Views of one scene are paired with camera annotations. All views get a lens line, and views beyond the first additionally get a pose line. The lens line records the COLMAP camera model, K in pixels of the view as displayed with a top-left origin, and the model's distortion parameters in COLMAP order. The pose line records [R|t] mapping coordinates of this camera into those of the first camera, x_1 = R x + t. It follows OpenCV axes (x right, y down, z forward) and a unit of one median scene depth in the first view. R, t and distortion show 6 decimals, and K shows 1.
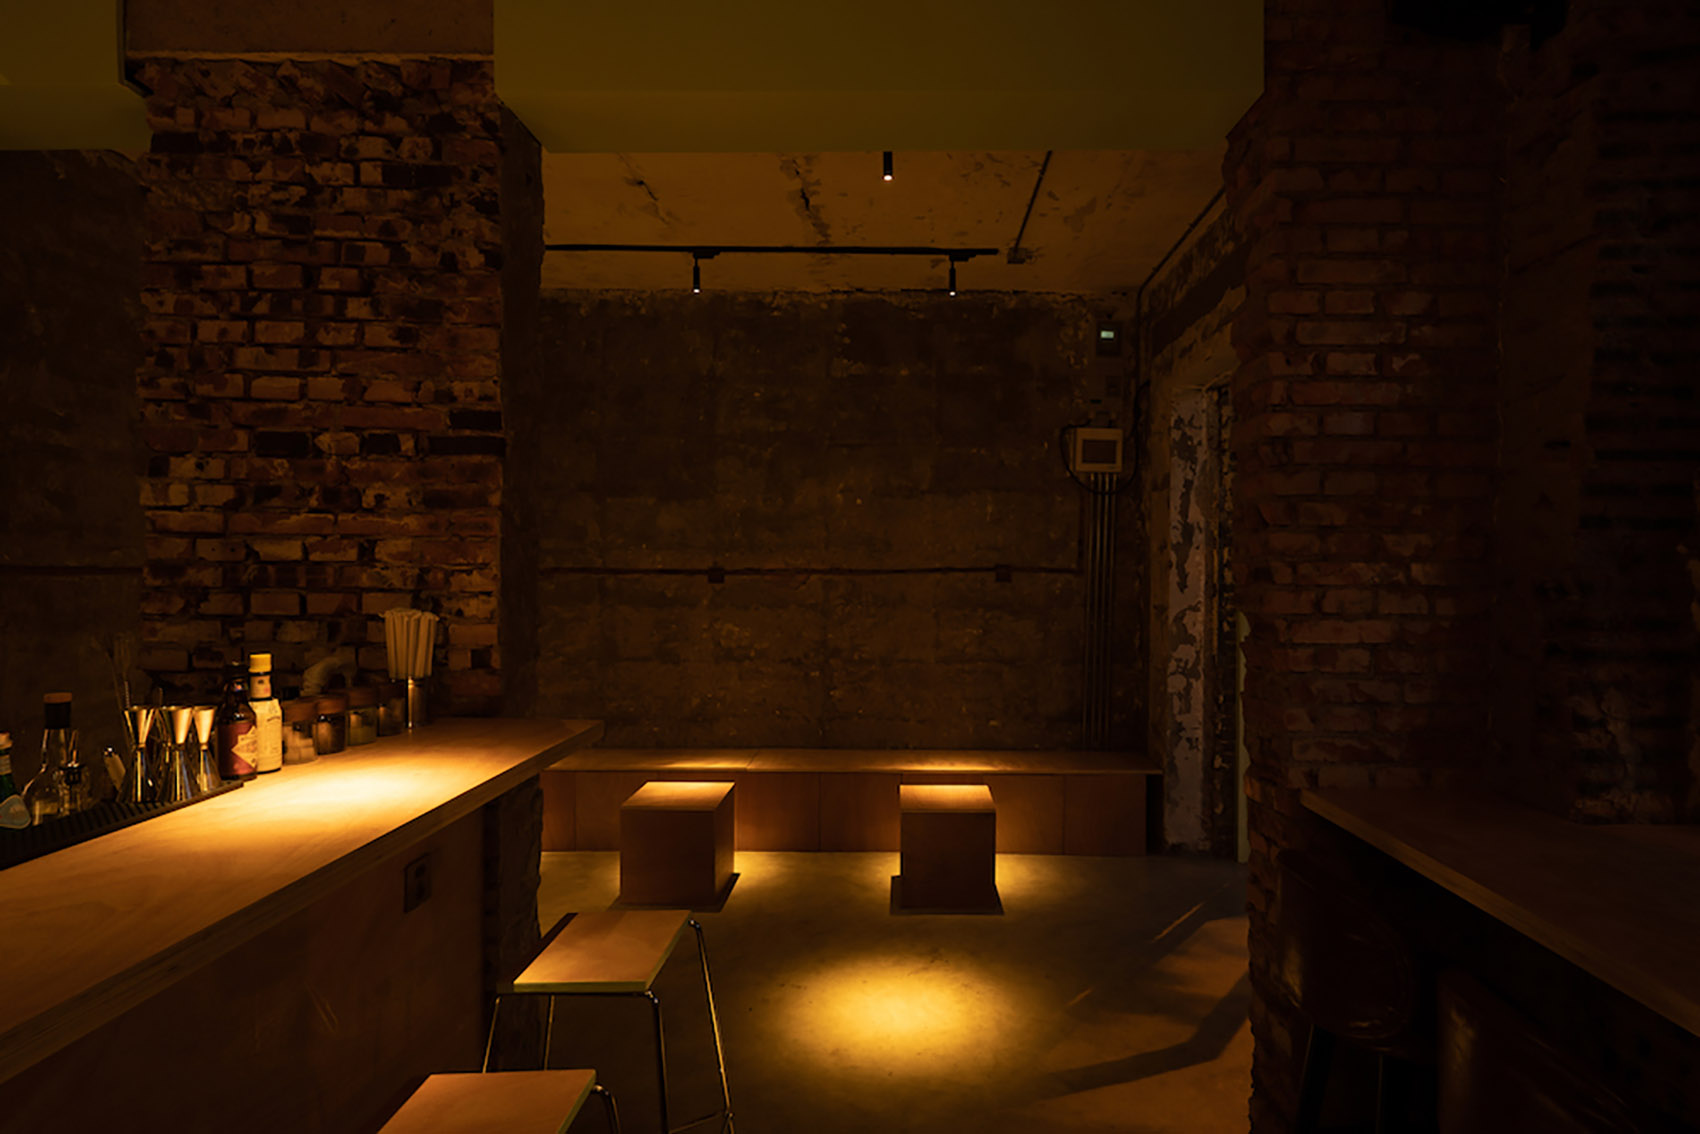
lens RADIAL K [[916.6, 0, 904.4], [0, 916.6, 569.8], [0, 0, 1]] dist [0.007280, 0.001259]
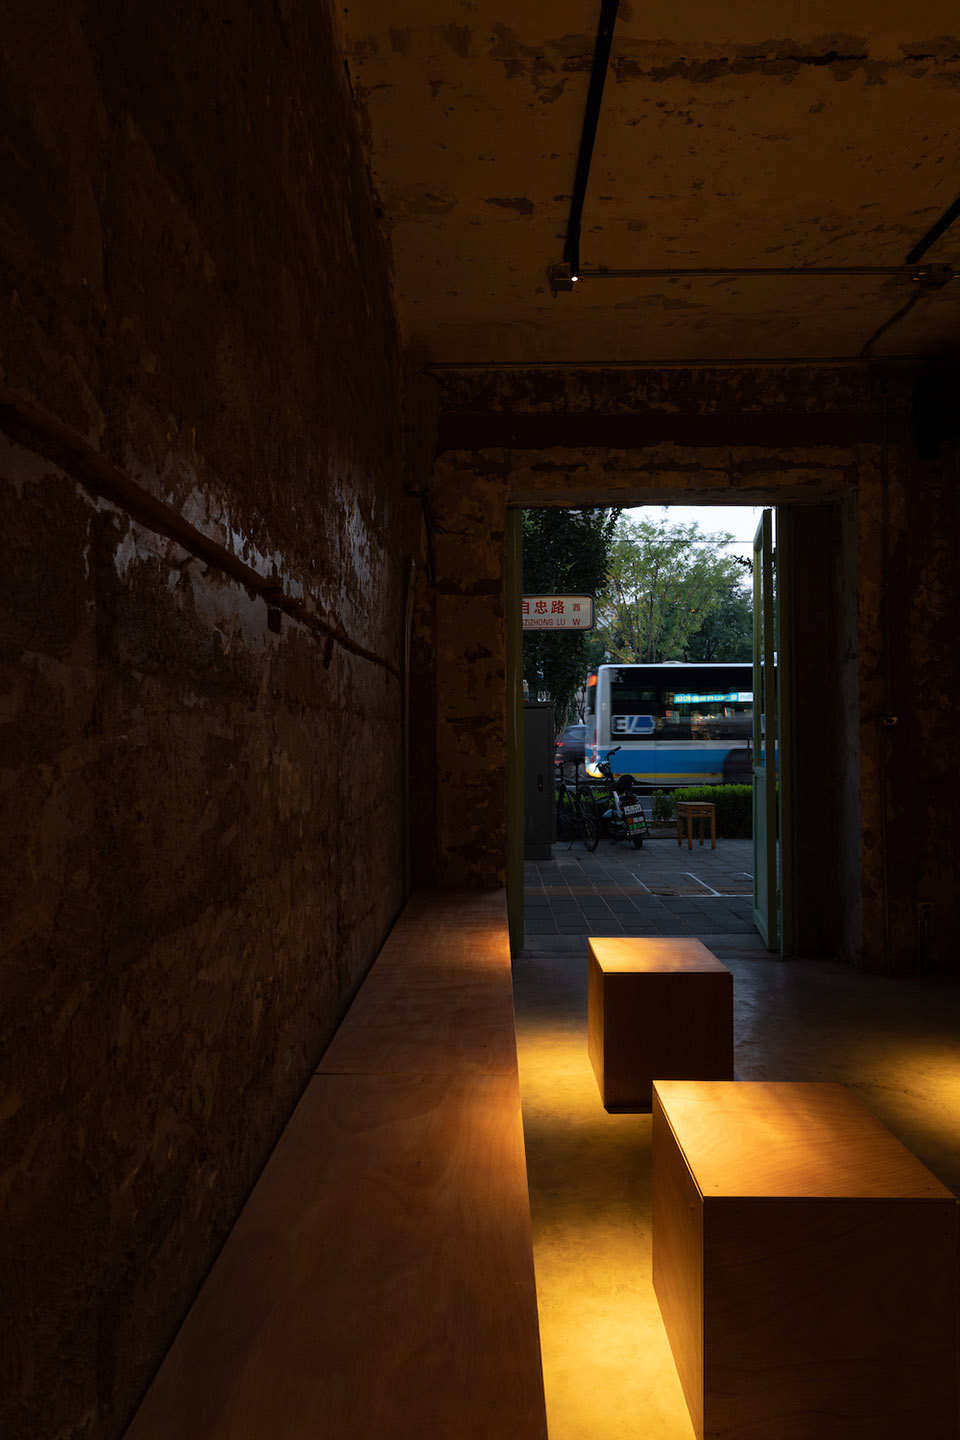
lens RADIAL K [[765.6, 0, 500.6], [0, 765.6, 730.0], [0, 0, 1]] dist [-0.002401, -0.001227]
pose [[0.003885, 0.007367, 0.999965, -1.161912], [0.010353, 0.999919, -0.007407, 0.134811], [-0.999939, 0.010381, 0.003809, 2.211725]]
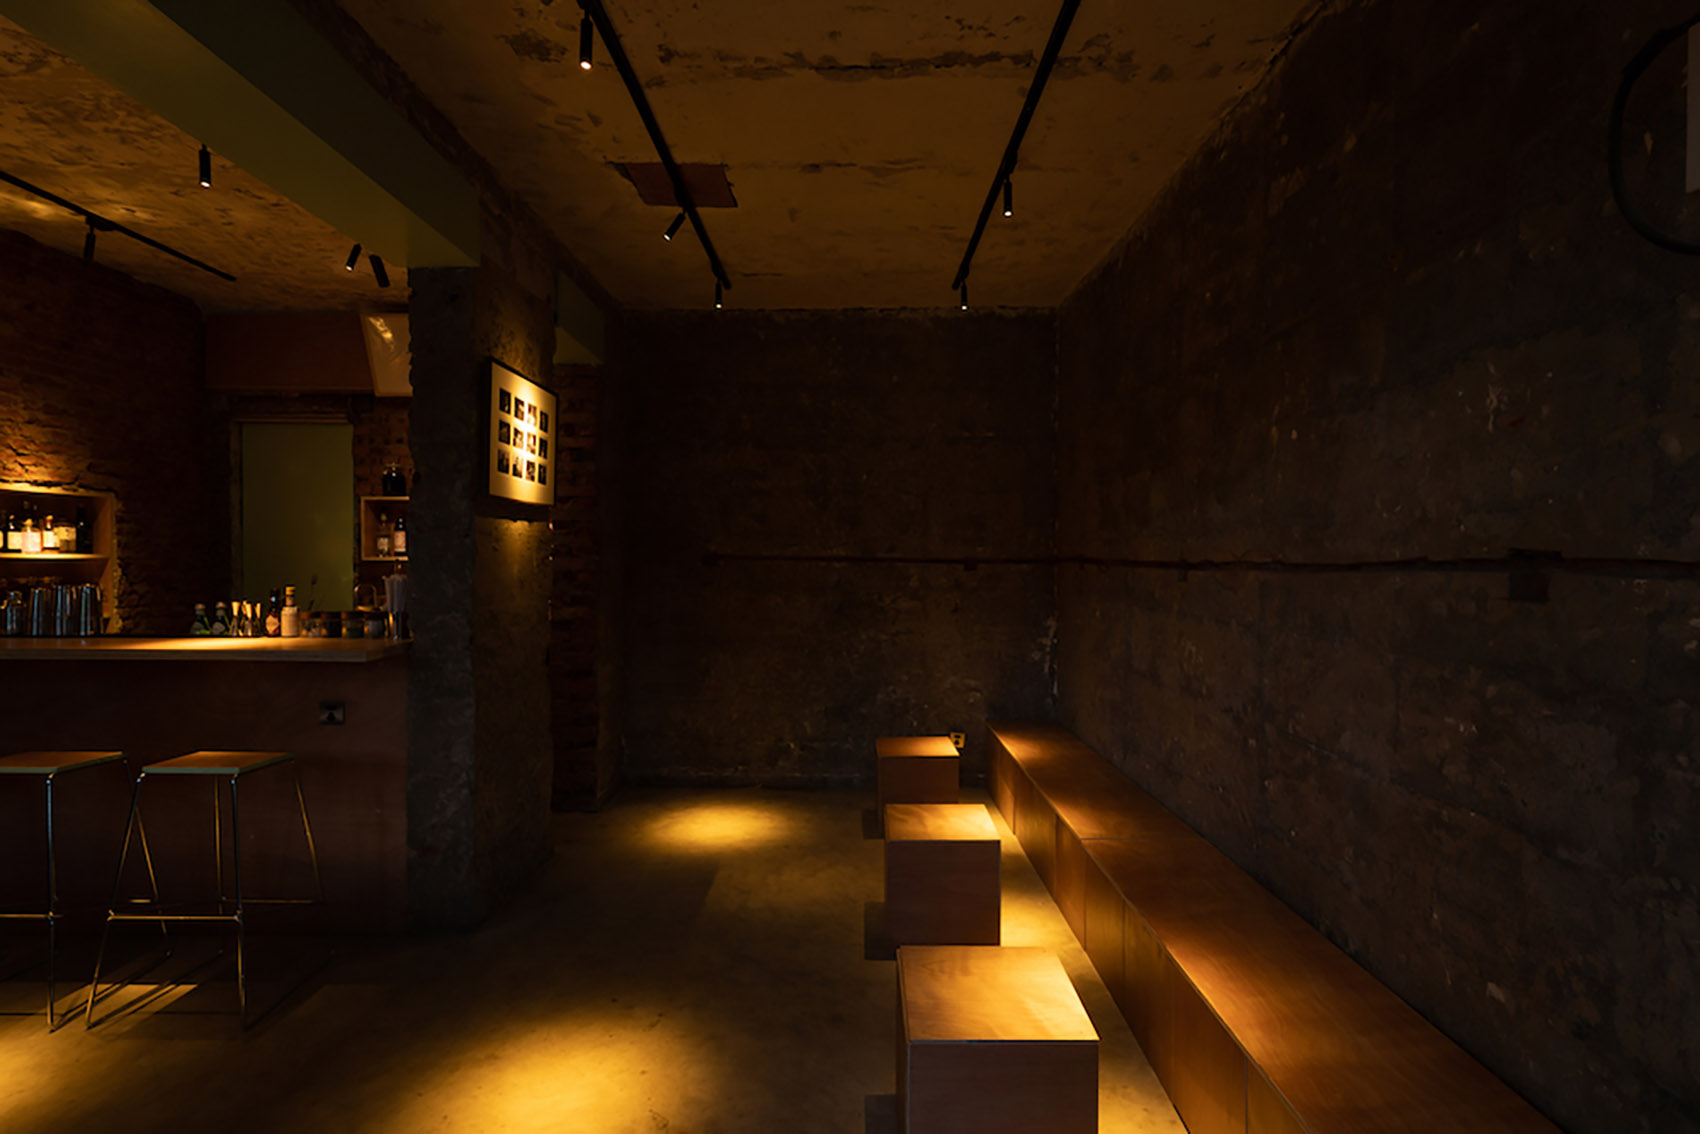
lens RADIAL K [[821.4, 0, 860.3], [0, 821.4, 565.6], [0, 0, 1]] dist [0.004387, 0.000533]
pose [[-0.007004, 0.007009, -0.999951, 1.025641], [-0.013301, 0.999886, 0.007102, 0.002181], [0.999887, 0.013350, -0.006910, 1.824185]]
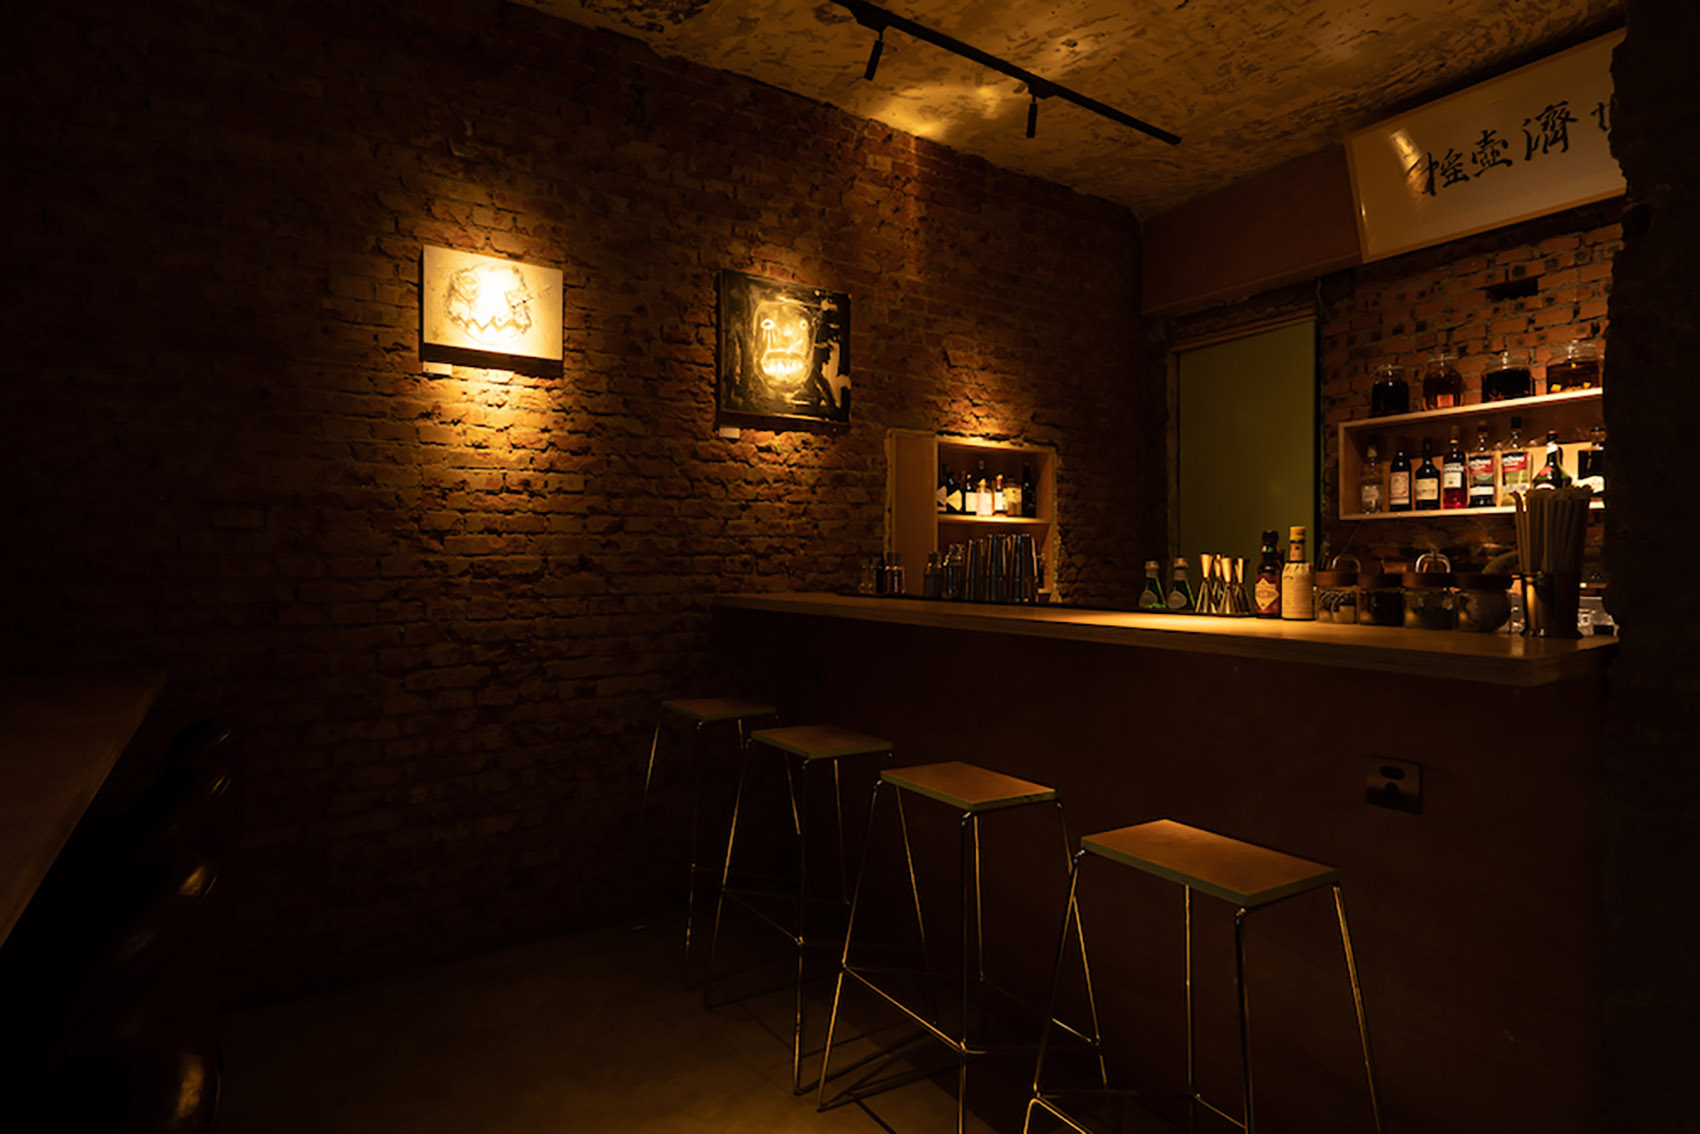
lens RADIAL K [[884.6, 0, 837.7], [0, 884.6, 568.7], [0, 0, 1]] dist [-0.002808, 0.006111]
pose [[-0.836016, 0.002916, -0.548697, 0.353131], [-0.006624, 0.999859, 0.015406, 0.099930], [0.548665, 0.016514, -0.835879, 1.228494]]
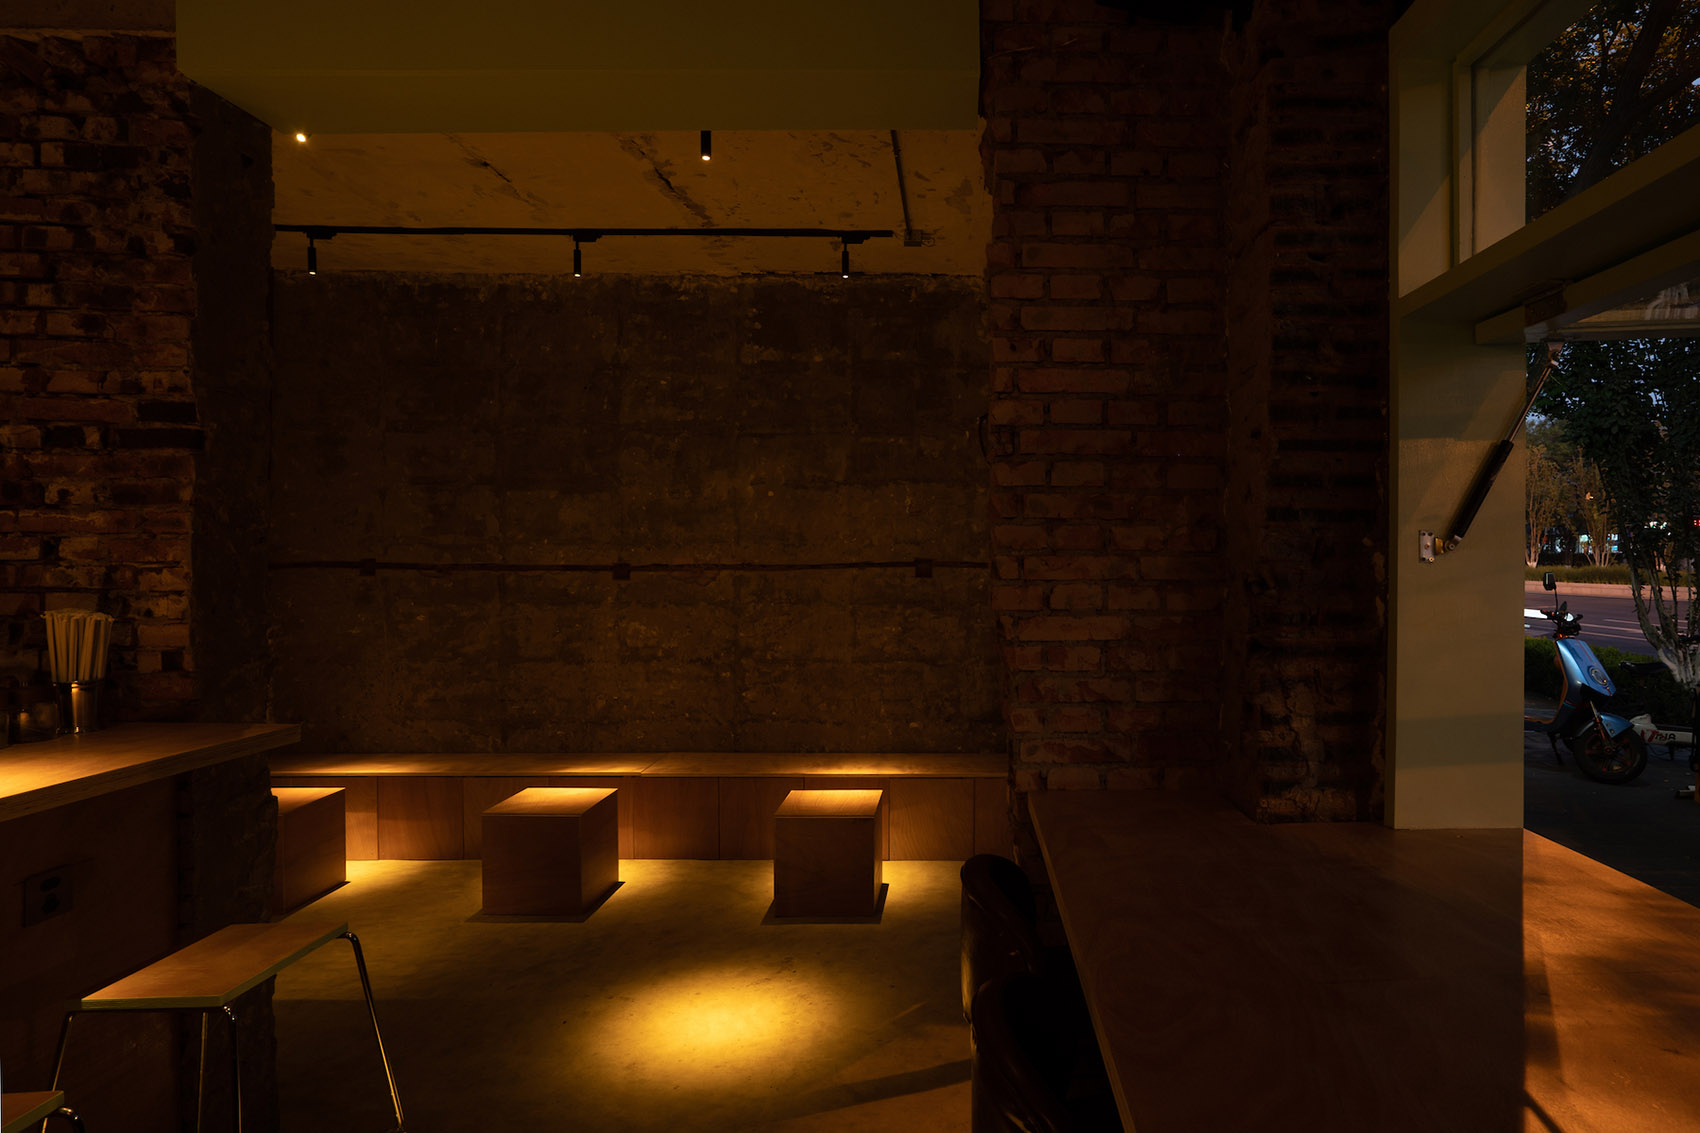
lens RADIAL K [[956.4, 0, 991.1], [0, 956.4, 565.5], [0, 0, 1]] dist [-0.045304, 0.021541]
pose [[0.999608, -0.004573, 0.027603, 0.367055], [0.004536, 0.999989, 0.001416, -0.000183], [-0.027610, -0.001290, 0.999618, 0.001536]]
